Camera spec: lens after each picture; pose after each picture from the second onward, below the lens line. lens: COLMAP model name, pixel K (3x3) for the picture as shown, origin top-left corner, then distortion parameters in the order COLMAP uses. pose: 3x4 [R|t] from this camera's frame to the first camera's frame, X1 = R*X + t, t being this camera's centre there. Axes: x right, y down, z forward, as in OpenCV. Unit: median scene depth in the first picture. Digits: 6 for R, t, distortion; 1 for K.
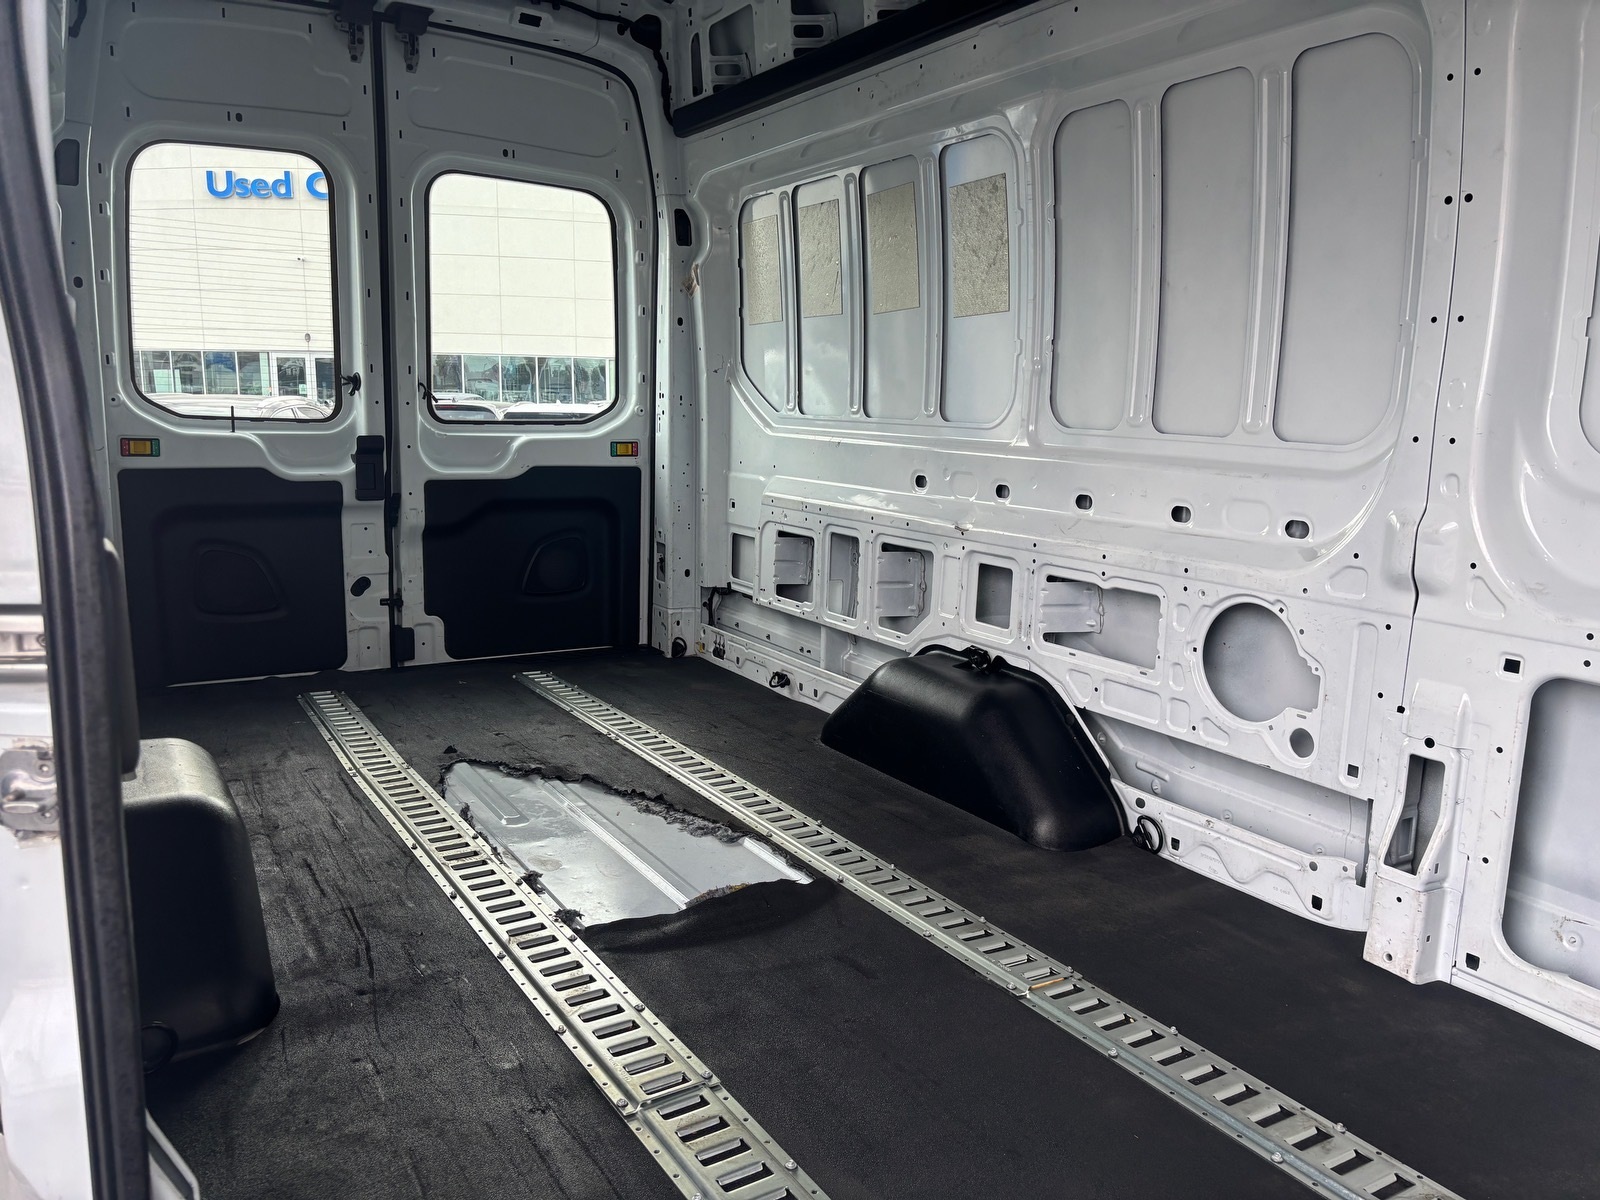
lens RADIAL K [[1202.8, 0, 790.4], [0, 1202.8, 616.3], [0, 0, 1]] dist [0.007048, -0.016347]
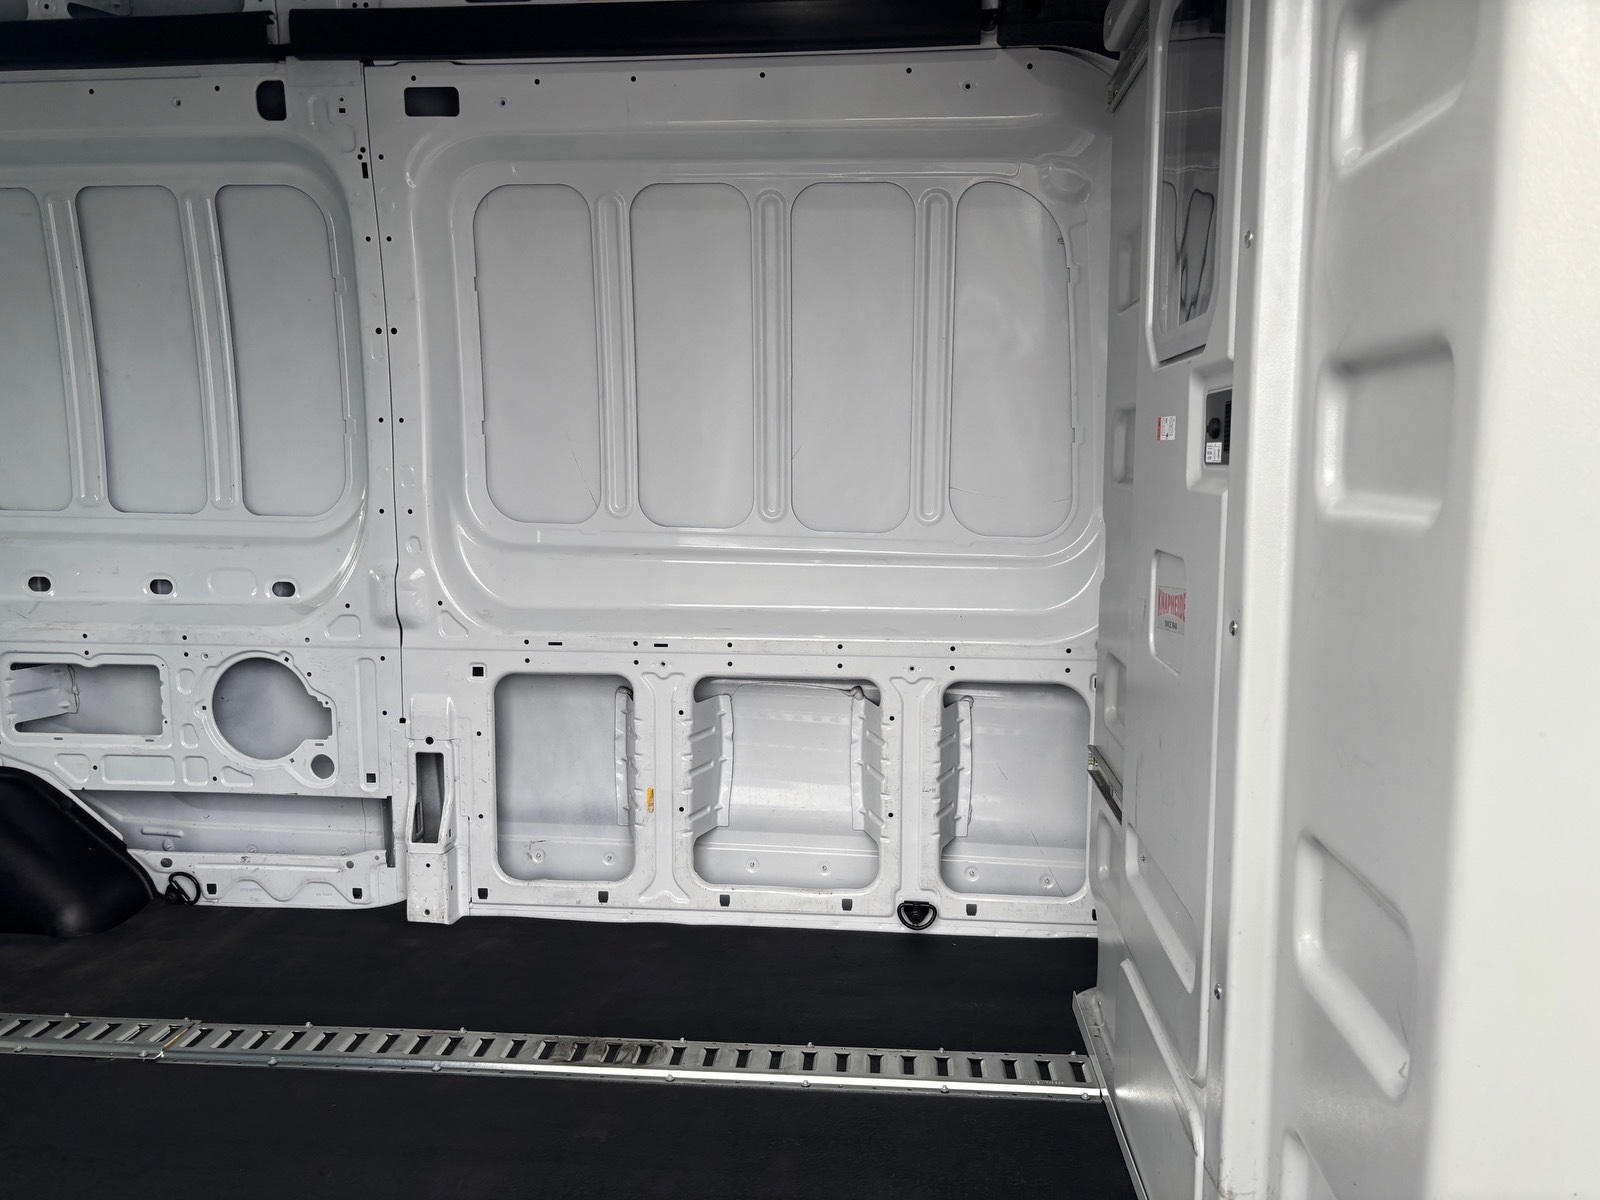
lens RADIAL K [[1202.8, 0, 804.0], [0, 1202.8, 600.8], [0, 0, 1]] dist [0.007048, -0.016347]
pose [[0.562627, -0.115729, 0.818571, -0.260141], [0.153506, 0.987559, 0.034111, -0.023724], [-0.812334, 0.106463, 0.573392, -0.086909]]
